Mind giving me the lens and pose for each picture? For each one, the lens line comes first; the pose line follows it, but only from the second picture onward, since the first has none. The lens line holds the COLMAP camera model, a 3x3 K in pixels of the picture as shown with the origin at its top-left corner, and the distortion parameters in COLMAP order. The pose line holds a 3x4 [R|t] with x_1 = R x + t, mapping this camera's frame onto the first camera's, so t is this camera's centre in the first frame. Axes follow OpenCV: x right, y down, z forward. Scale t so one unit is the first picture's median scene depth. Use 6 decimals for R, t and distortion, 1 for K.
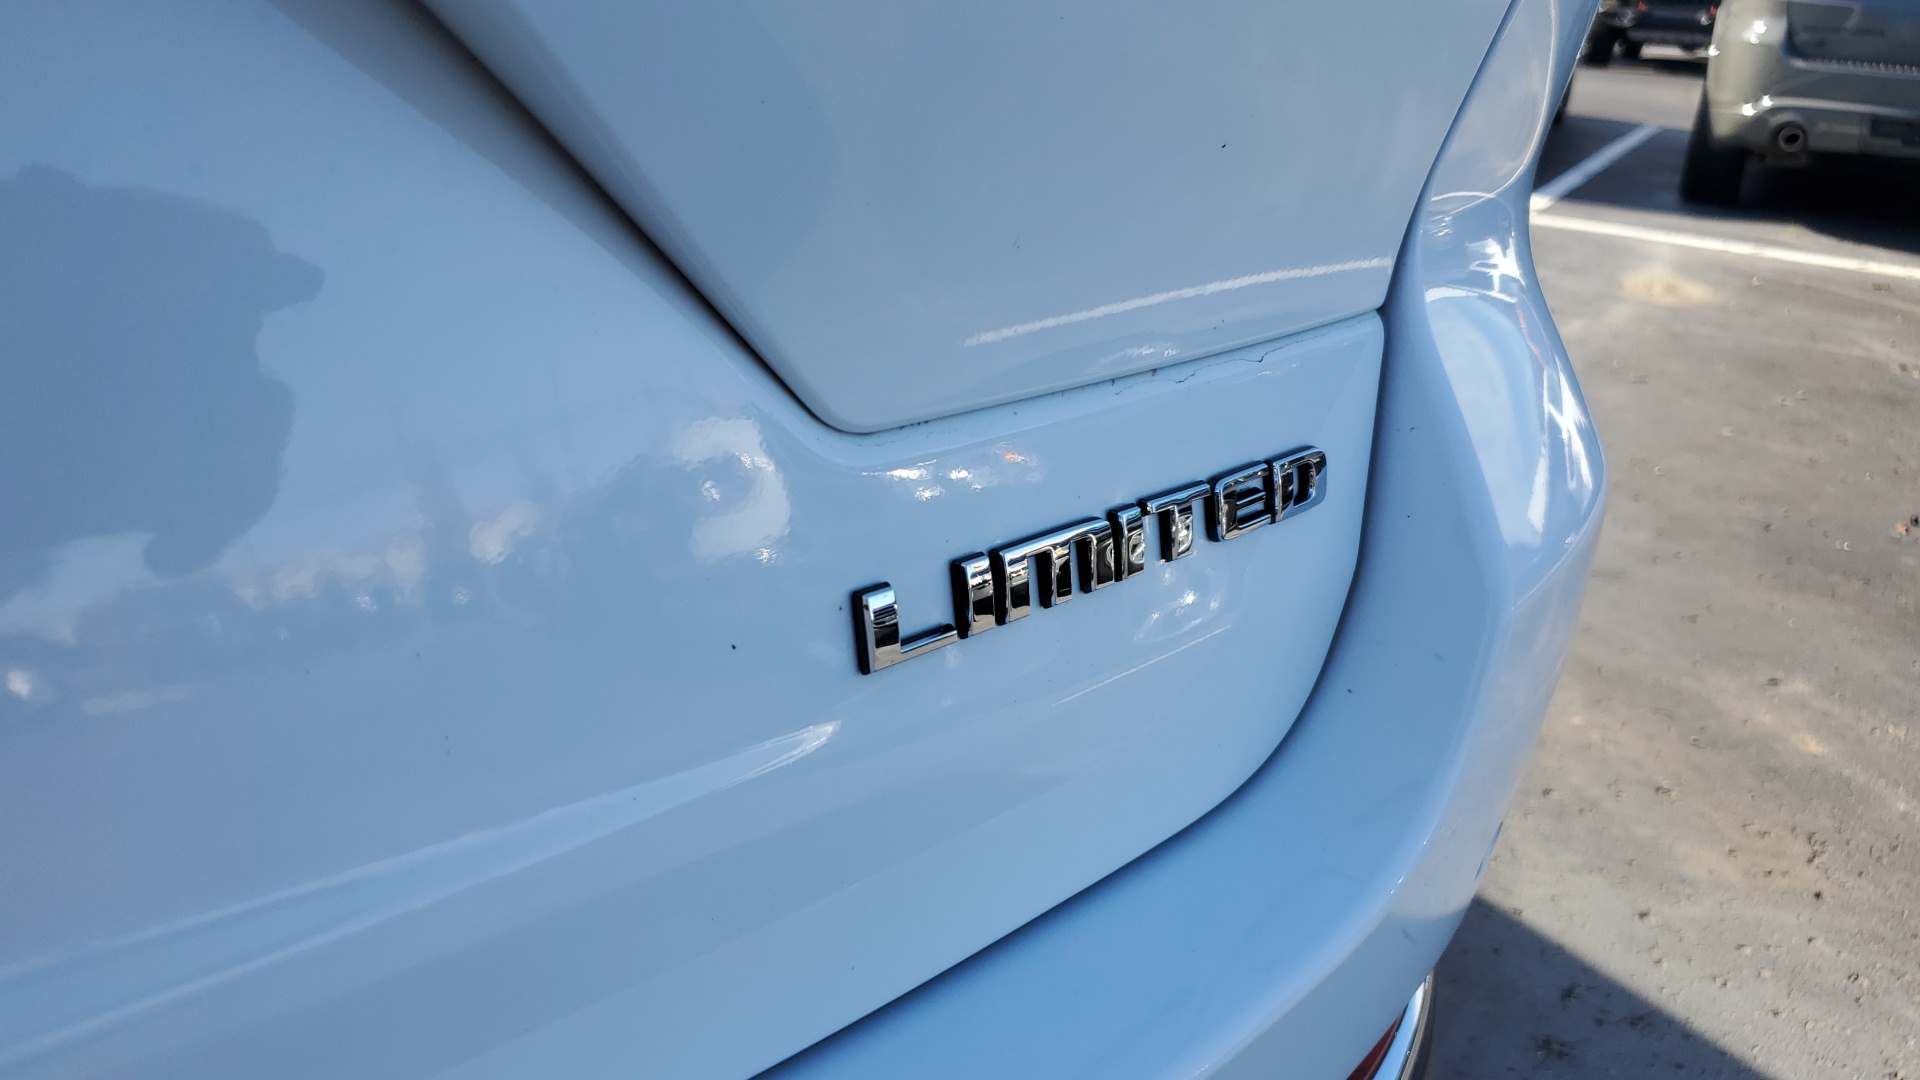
lens RADIAL K [[1494.0, 0, 976.7], [0, 1494.0, 541.1], [0, 0, 1]] dist [0.029181, -0.021601]
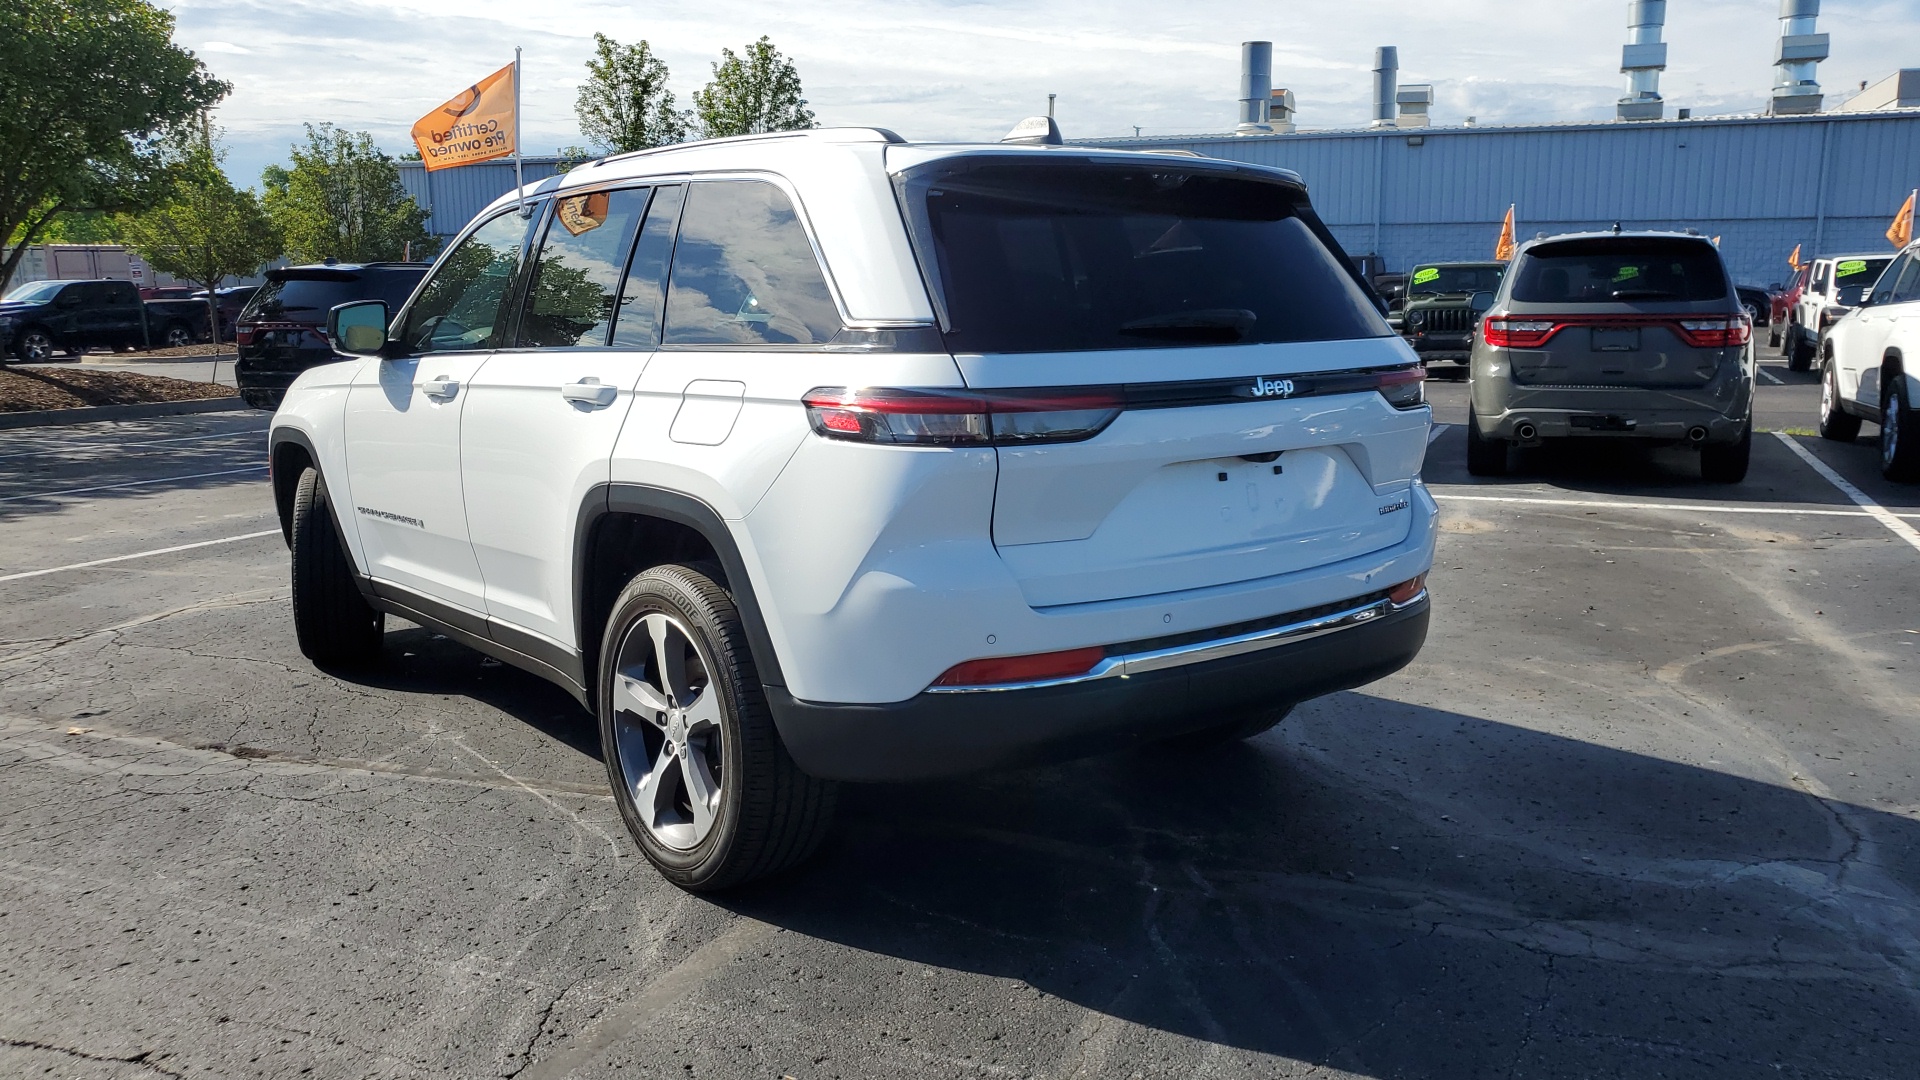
lens RADIAL K [[1494.0, 0, 958.2], [0, 1494.0, 543.7], [0, 0, 1]] dist [0.029181, -0.021601]
pose [[0.991666, -0.093939, 0.088173, -0.231959], [0.110616, 0.971667, -0.208873, 0.126359], [-0.066054, 0.216886, 0.973960, -0.536007]]
